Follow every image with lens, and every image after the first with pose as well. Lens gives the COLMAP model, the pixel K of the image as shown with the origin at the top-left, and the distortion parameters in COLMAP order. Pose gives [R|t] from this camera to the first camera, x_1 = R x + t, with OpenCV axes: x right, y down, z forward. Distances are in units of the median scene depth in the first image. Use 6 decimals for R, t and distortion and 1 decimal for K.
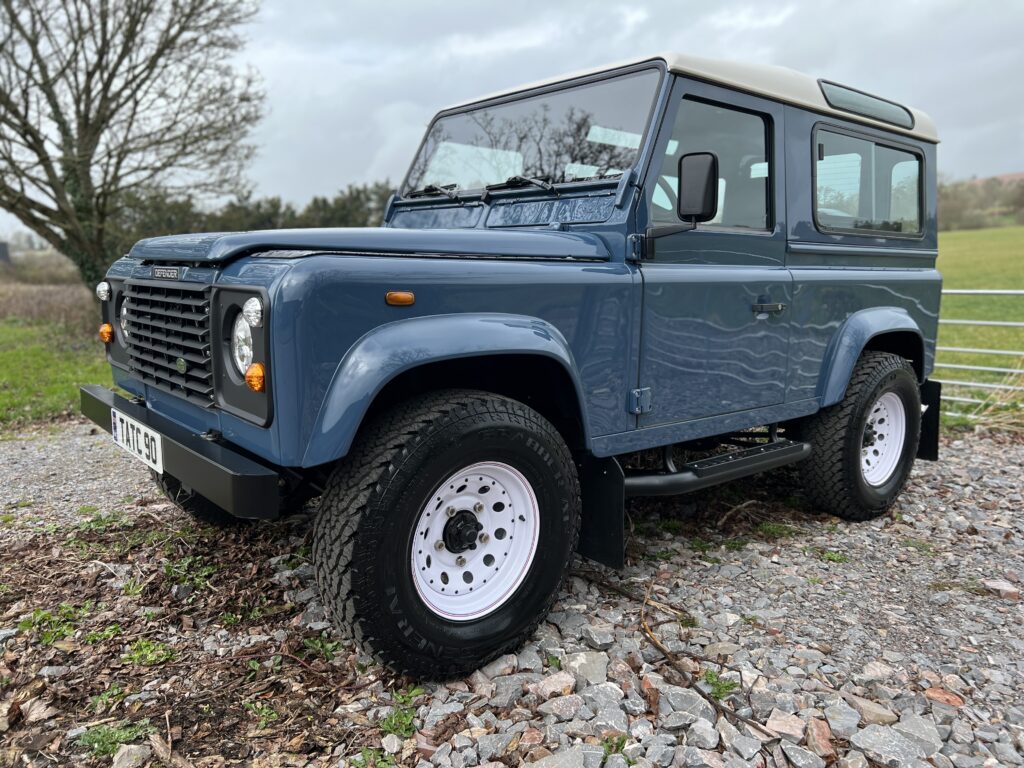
lens RADIAL K [[773.7, 0, 512.4], [0, 773.7, 390.6], [0, 0, 1]] dist [0.053865, -0.061512]
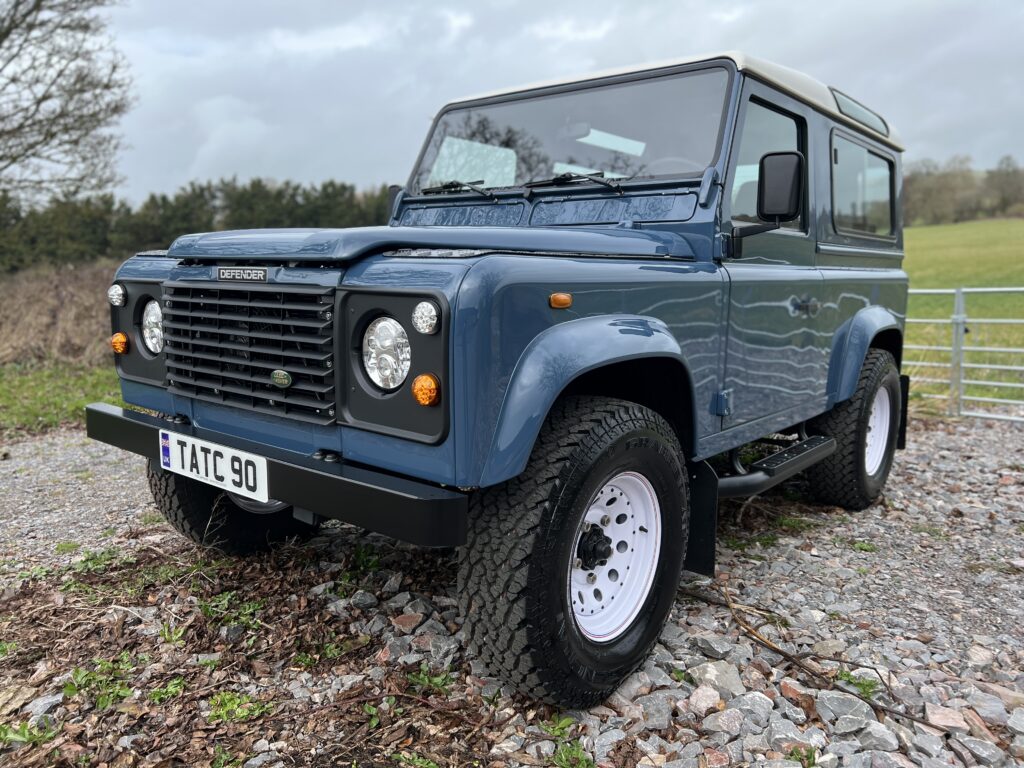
lens RADIAL K [[773.7, 0, 510.0], [0, 773.7, 390.1], [0, 0, 1]] dist [0.053865, -0.061512]
pose [[0.983568, -0.028068, 0.178345, -0.296199], [0.028600, 0.999591, -0.000410, -0.010195], [-0.178260, 0.005504, 0.983968, 0.078739]]
